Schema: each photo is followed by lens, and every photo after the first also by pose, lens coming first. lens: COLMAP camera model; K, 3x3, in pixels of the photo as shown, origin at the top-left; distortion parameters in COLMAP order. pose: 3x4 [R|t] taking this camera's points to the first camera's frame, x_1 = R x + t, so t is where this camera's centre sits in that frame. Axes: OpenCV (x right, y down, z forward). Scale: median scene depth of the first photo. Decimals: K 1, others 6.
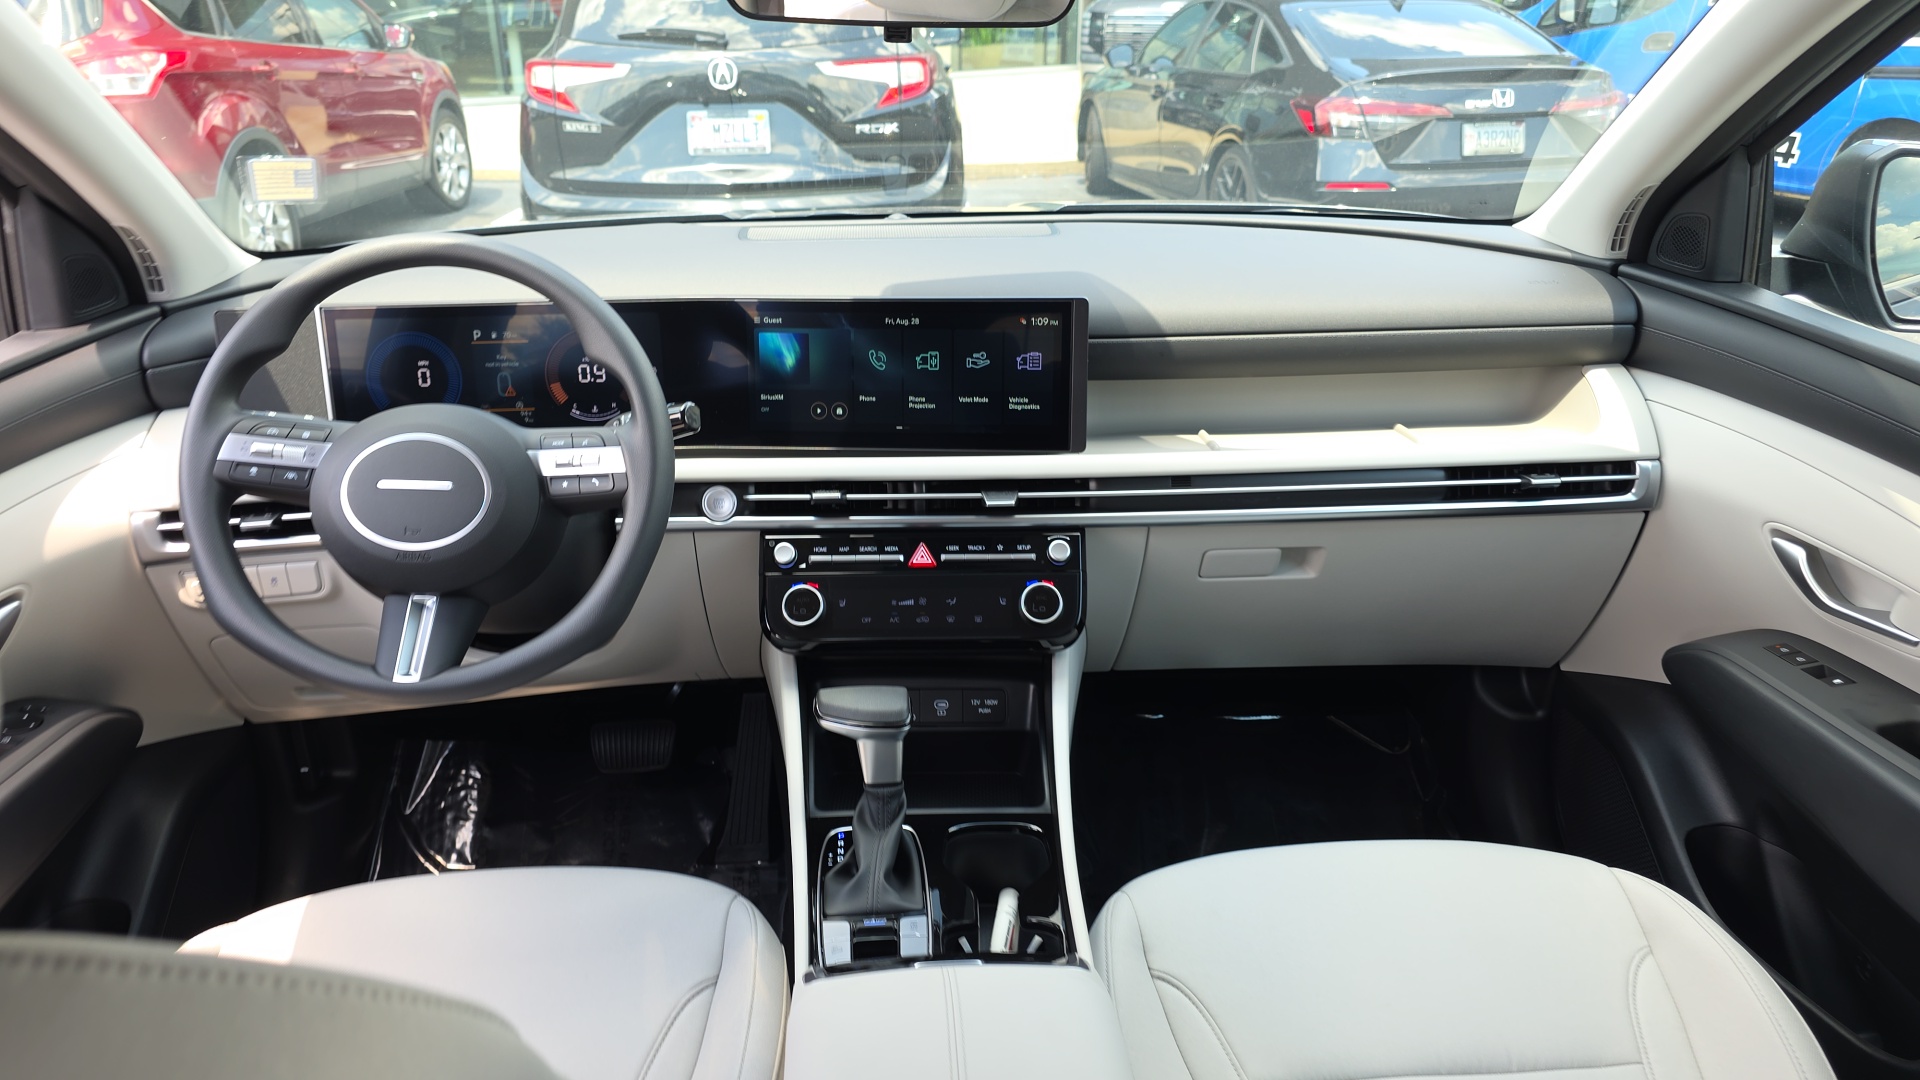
lens RADIAL K [[1320.3, 0, 960.0], [0, 1320.3, 540.0], [0, 0, 1]] dist [0.044685, -0.049641]
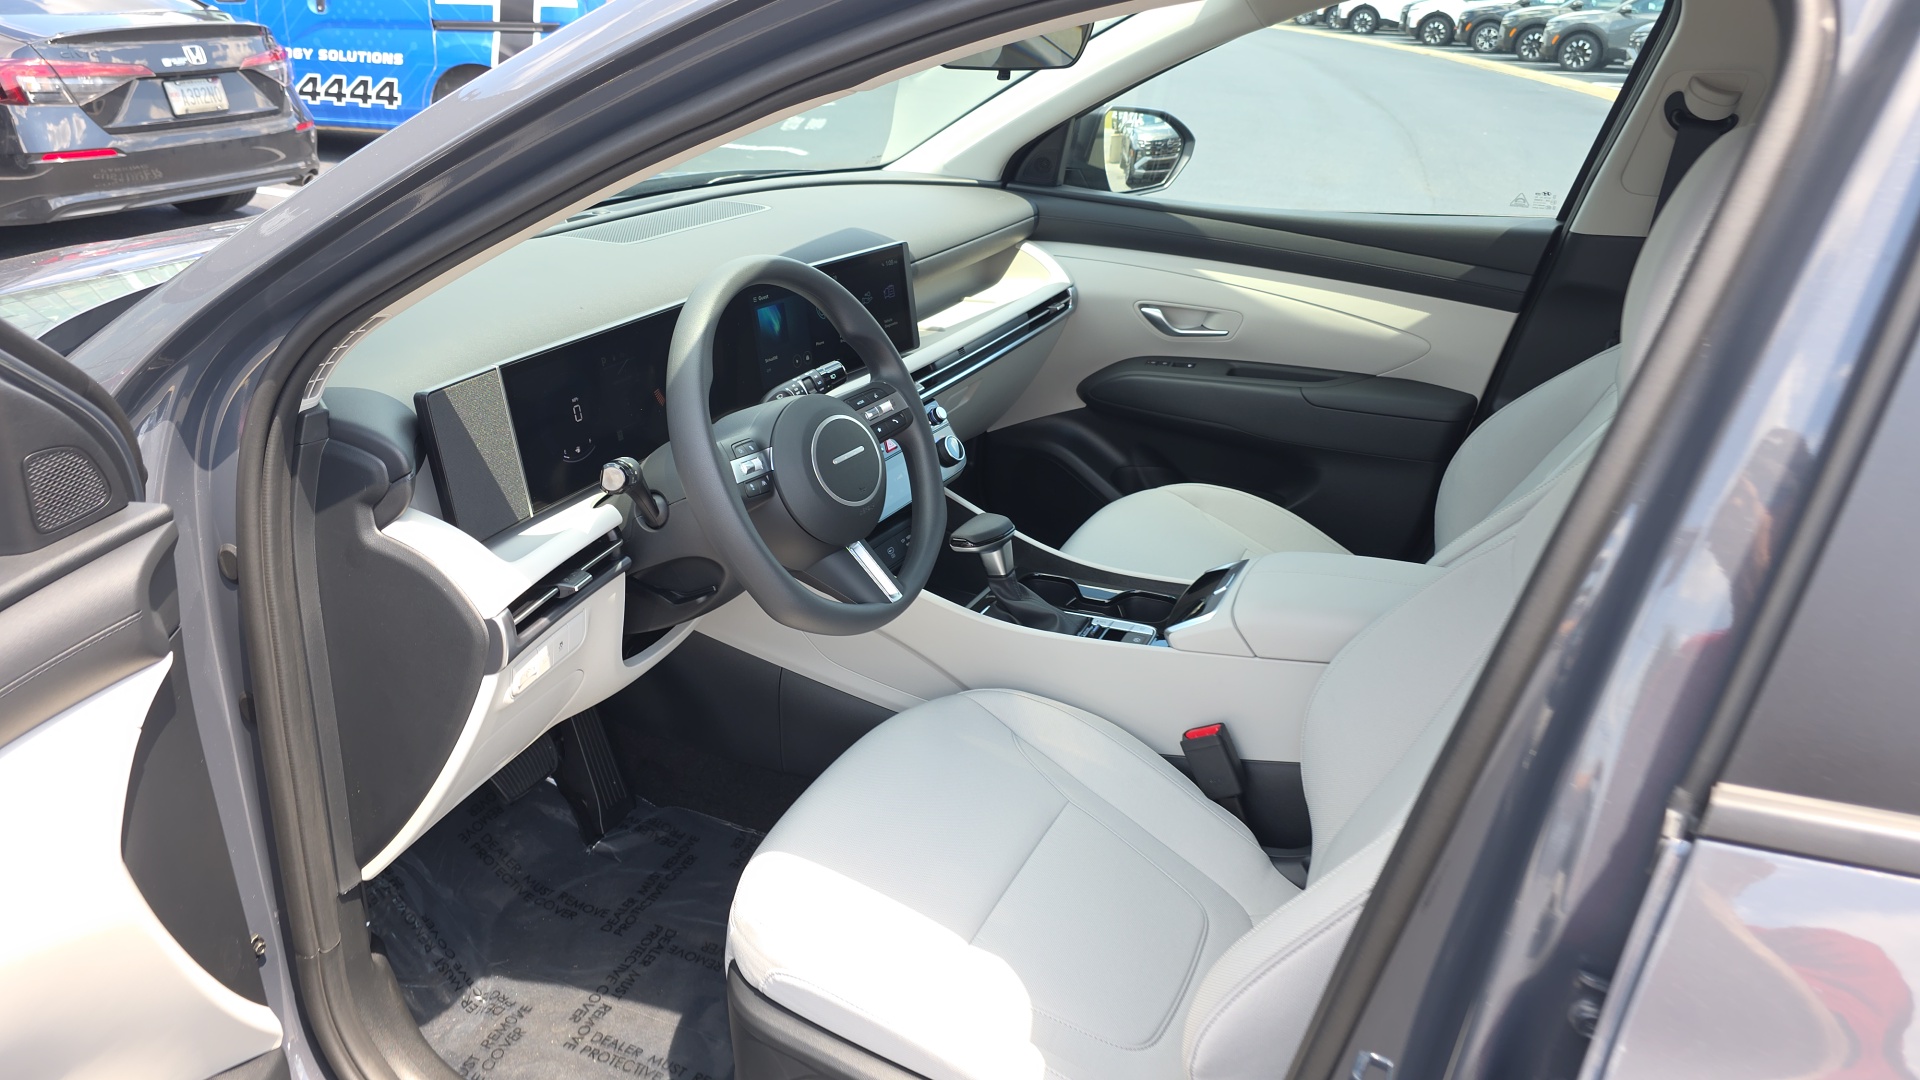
lens RADIAL K [[1297.3, 0, 952.5], [0, 1297.3, 525.9], [0, 0, 1]] dist [0.037134, -0.045604]
pose [[0.475278, -0.324565, 0.817783, -1.134163], [0.290461, 0.935242, 0.202373, -0.162194], [-0.830508, 0.141350, 0.538773, 0.225929]]
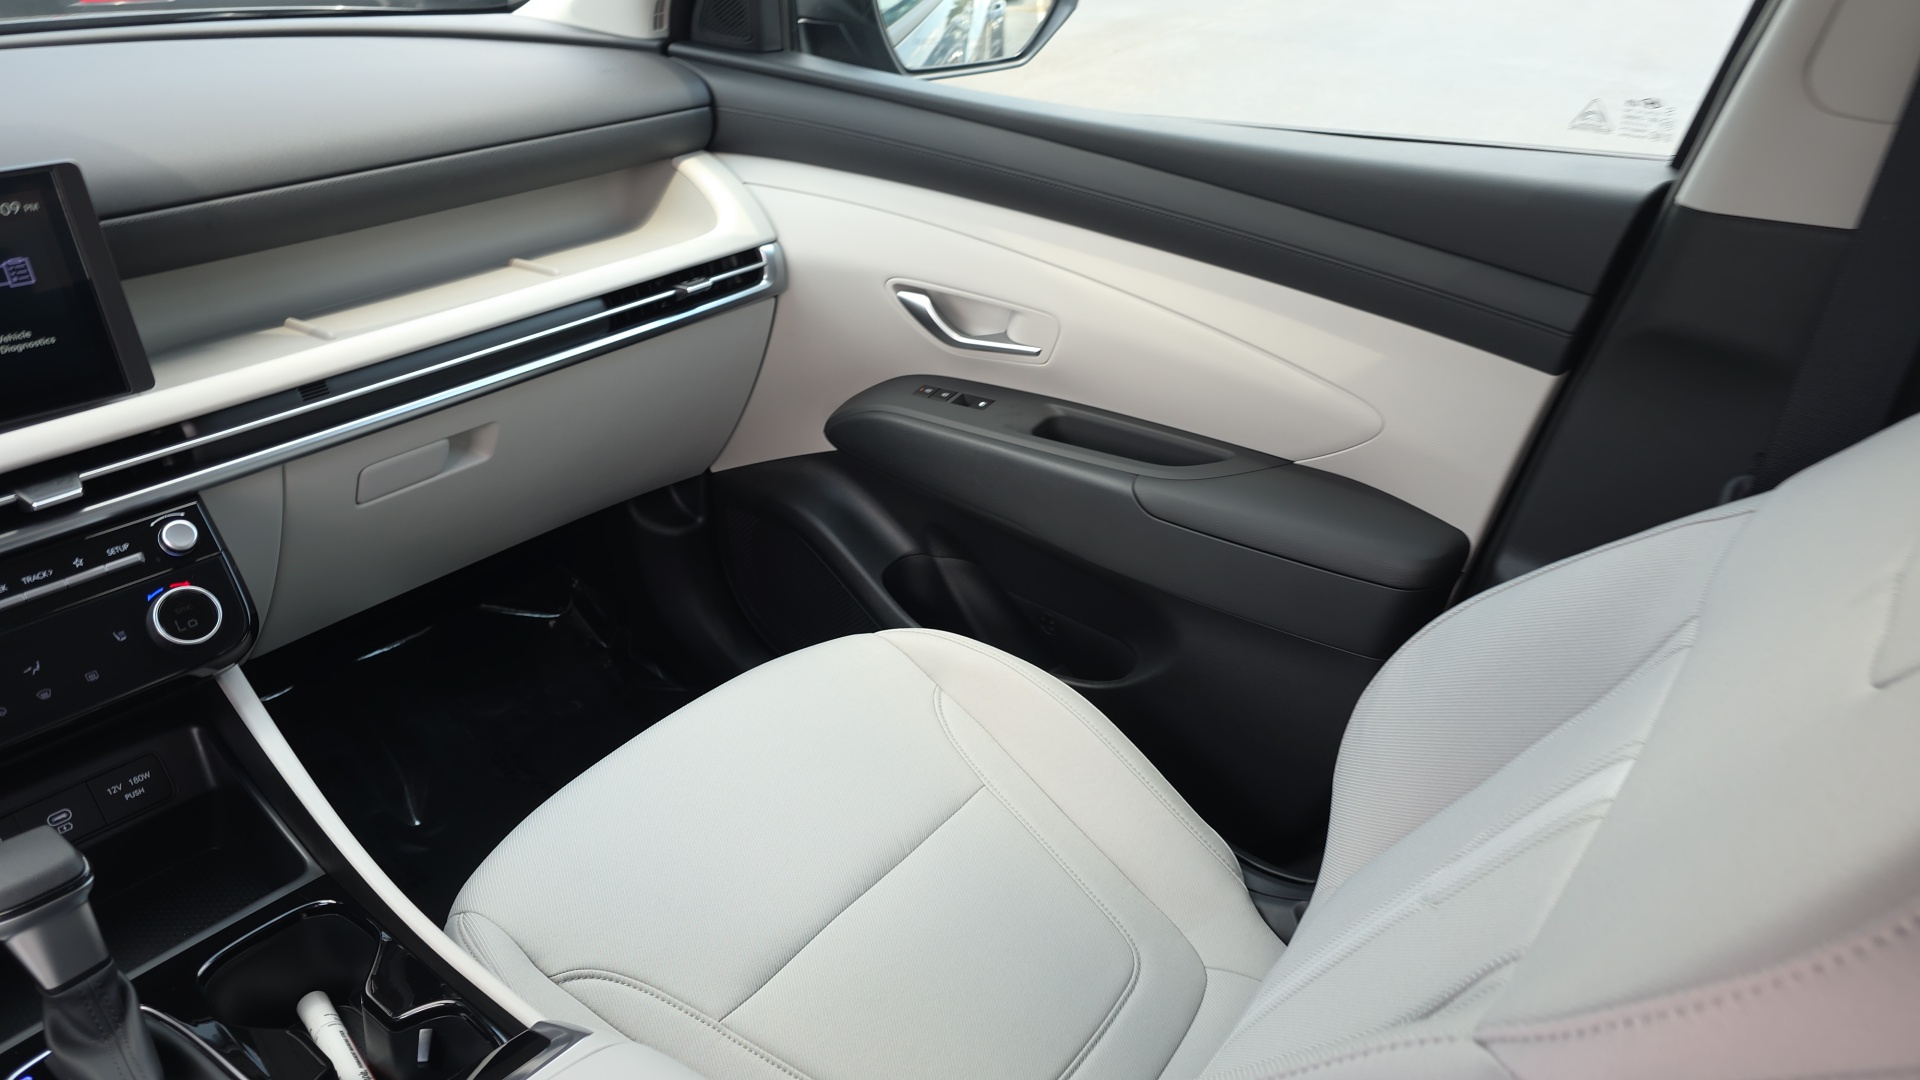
lens RADIAL K [[1293.0, 0, 1023.9], [0, 1293.0, 544.9], [0, 0, 1]] dist [0.050213, -0.052762]
pose [[0.623857, -0.355811, 0.695845, -0.125269], [0.251496, 0.934392, 0.252311, -0.048235], [-0.739968, 0.017596, 0.672412, 0.214154]]
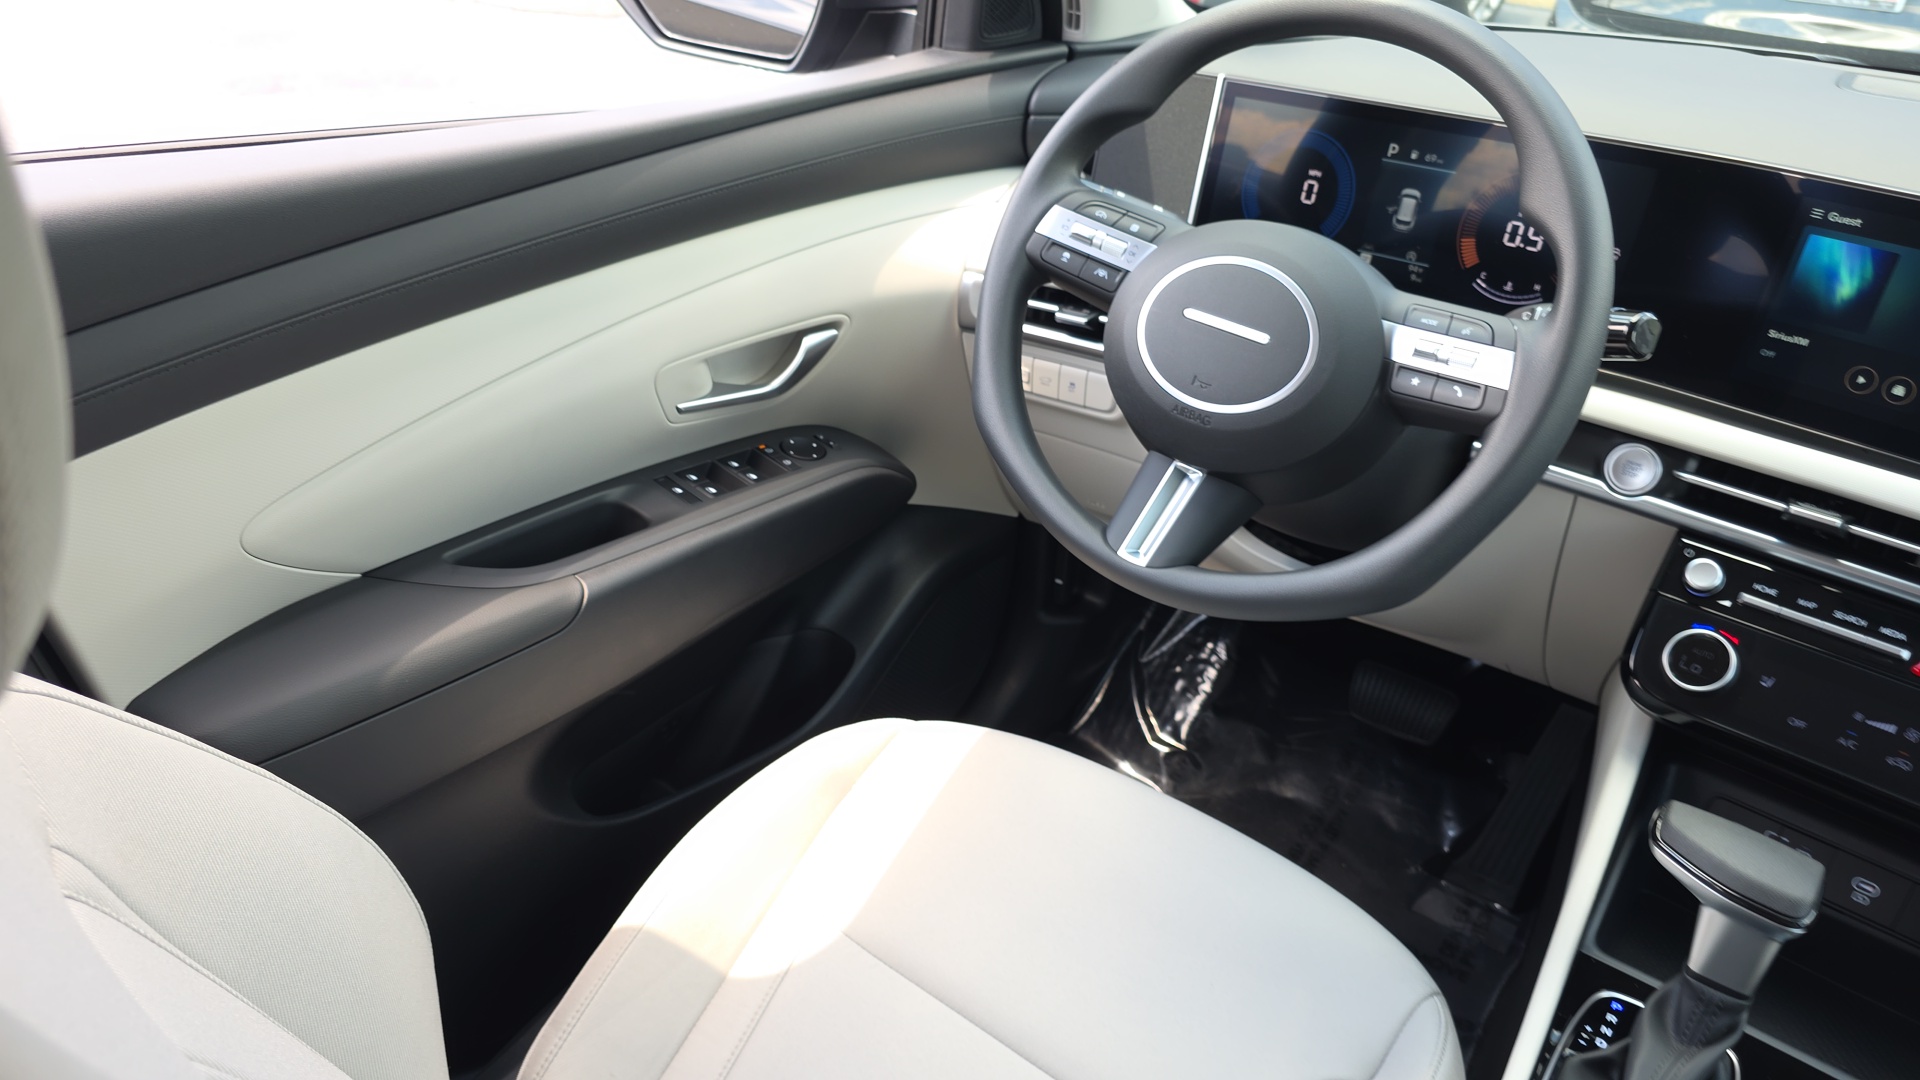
lens RADIAL K [[1325.8, 0, 942.2], [0, 1325.8, 568.3], [0, 0, 1]] dist [0.053869, -0.055987]
pose [[0.747316, 0.374352, -0.548980, -0.051046], [-0.299025, 0.927277, 0.225258, -0.029489], [0.593382, -0.004181, 0.804910, 0.240397]]
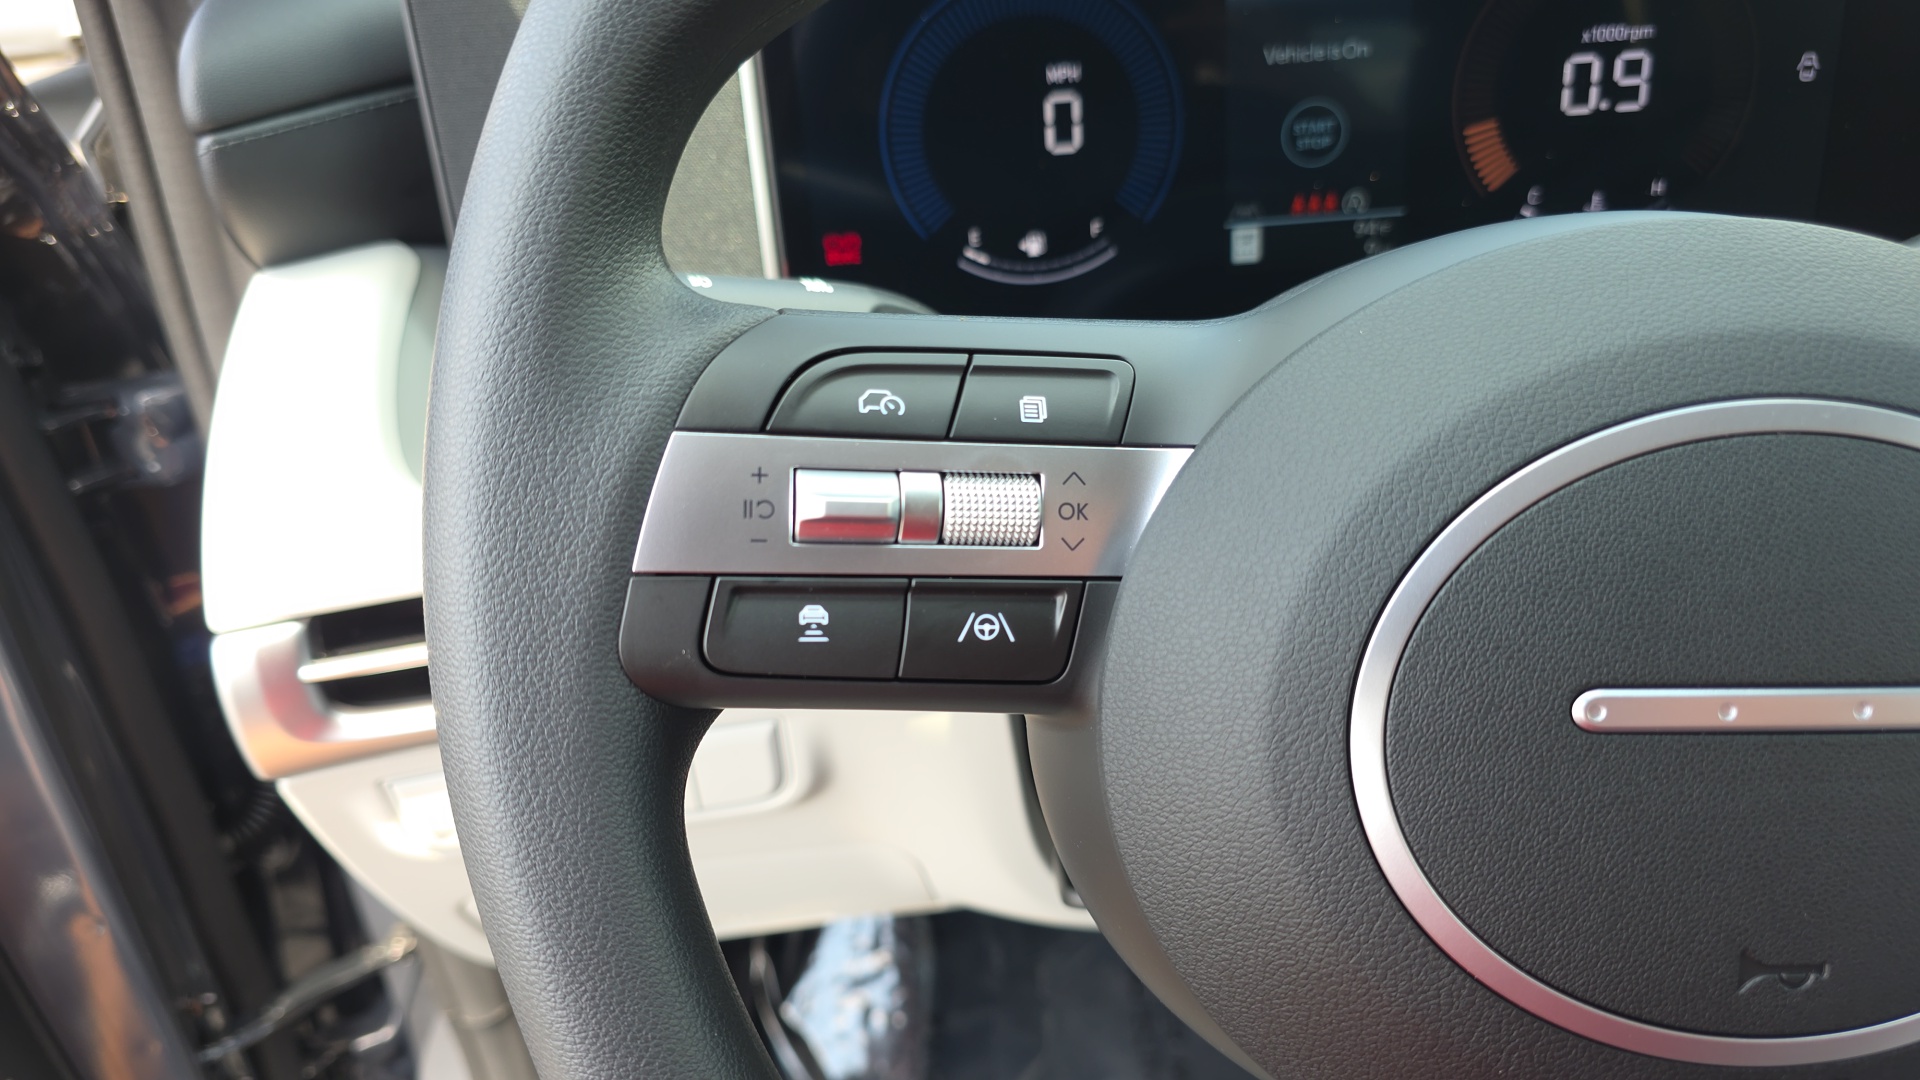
lens RADIAL K [[1356.2, 0, 950.0], [0, 1356.2, 551.3], [0, 0, 1]] dist [0.020743, -0.055414]
pose [[0.997786, -0.027697, -0.060463, -0.417642], [0.037151, 0.986204, 0.161311, -0.077017], [0.055161, -0.163200, 0.985050, 0.679810]]
